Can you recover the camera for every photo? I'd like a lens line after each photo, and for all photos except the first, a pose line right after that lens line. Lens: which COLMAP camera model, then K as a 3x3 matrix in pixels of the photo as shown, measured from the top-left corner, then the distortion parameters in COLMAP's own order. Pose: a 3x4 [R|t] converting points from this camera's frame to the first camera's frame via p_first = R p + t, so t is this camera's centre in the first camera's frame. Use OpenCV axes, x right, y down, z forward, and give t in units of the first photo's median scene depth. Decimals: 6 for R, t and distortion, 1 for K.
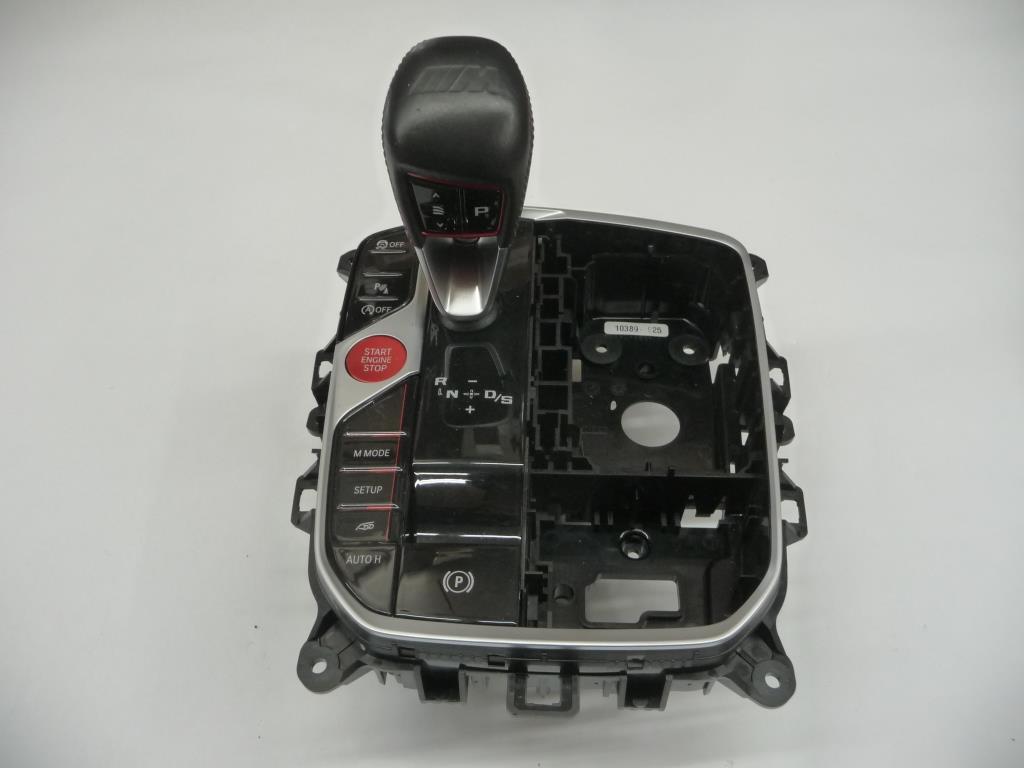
lens RADIAL K [[844.5, 0, 512.8], [0, 844.5, 381.9], [0, 0, 1]] dist [-0.054982, 0.018047]
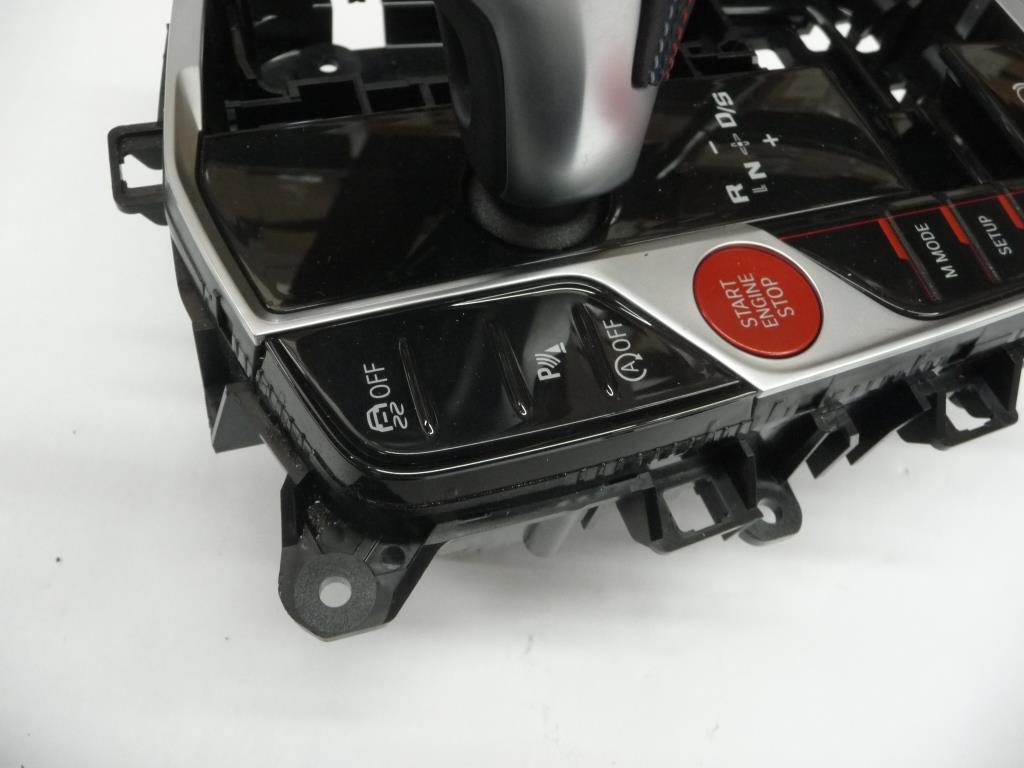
lens RADIAL K [[844.5, 0, 508.2], [0, 844.5, 384.5], [0, 0, 1]] dist [-0.054982, 0.018047]
pose [[-0.334249, -0.821324, 0.462281, -0.370485], [0.636520, 0.165011, 0.753402, -0.455419], [-0.695069, 0.546075, 0.467634, 0.921718]]
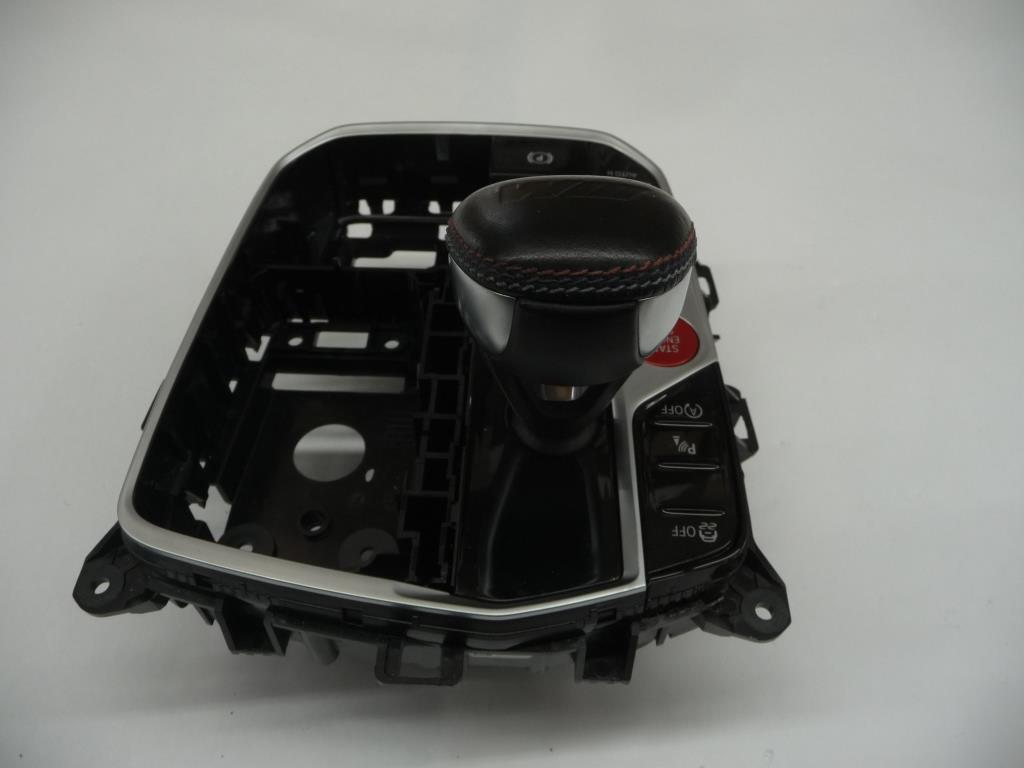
lens RADIAL K [[844.5, 0, 513.2], [0, 844.5, 389.1], [0, 0, 1]] dist [-0.054982, 0.018047]
pose [[-0.999961, 0.008700, 0.001233, -0.019785], [-0.000404, -0.185782, 0.982591, -0.849891], [0.008778, 0.982553, 0.185778, 0.910124]]
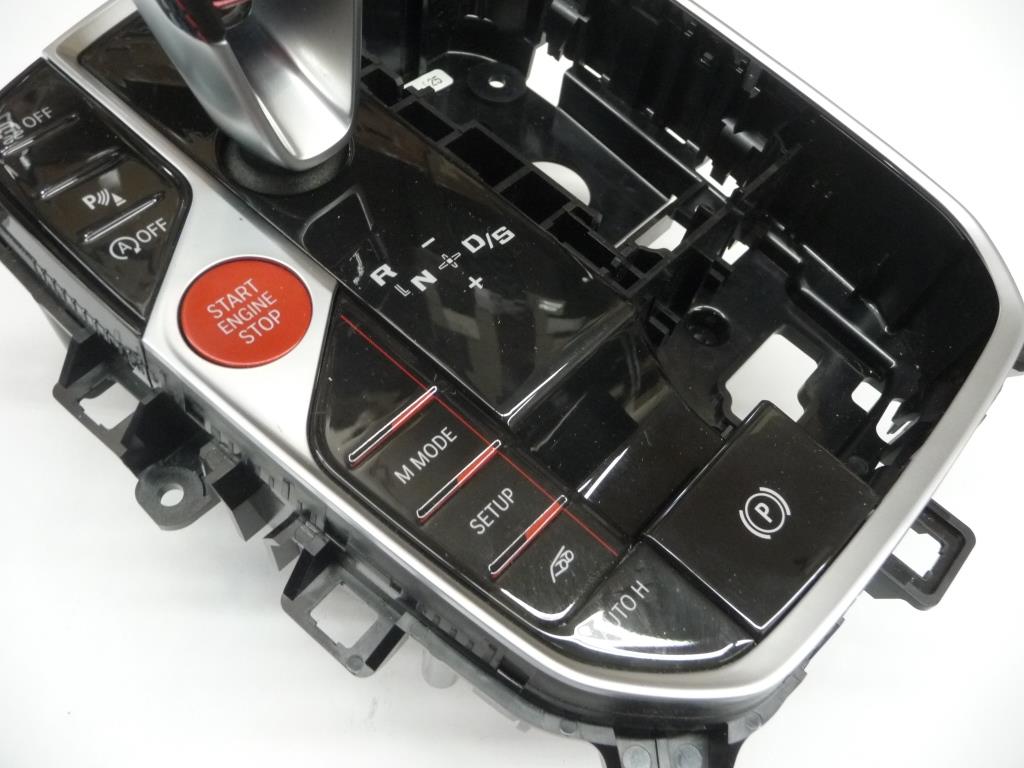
lens RADIAL K [[844.5, 0, 517.7], [0, 844.5, 380.5], [0, 0, 1]] dist [-0.054982, 0.018047]
pose [[0.639175, -0.592298, 0.490549, -0.325359], [0.474657, 0.805694, 0.354341, -0.092722], [-0.605108, 0.006356, 0.796118, 0.537564]]
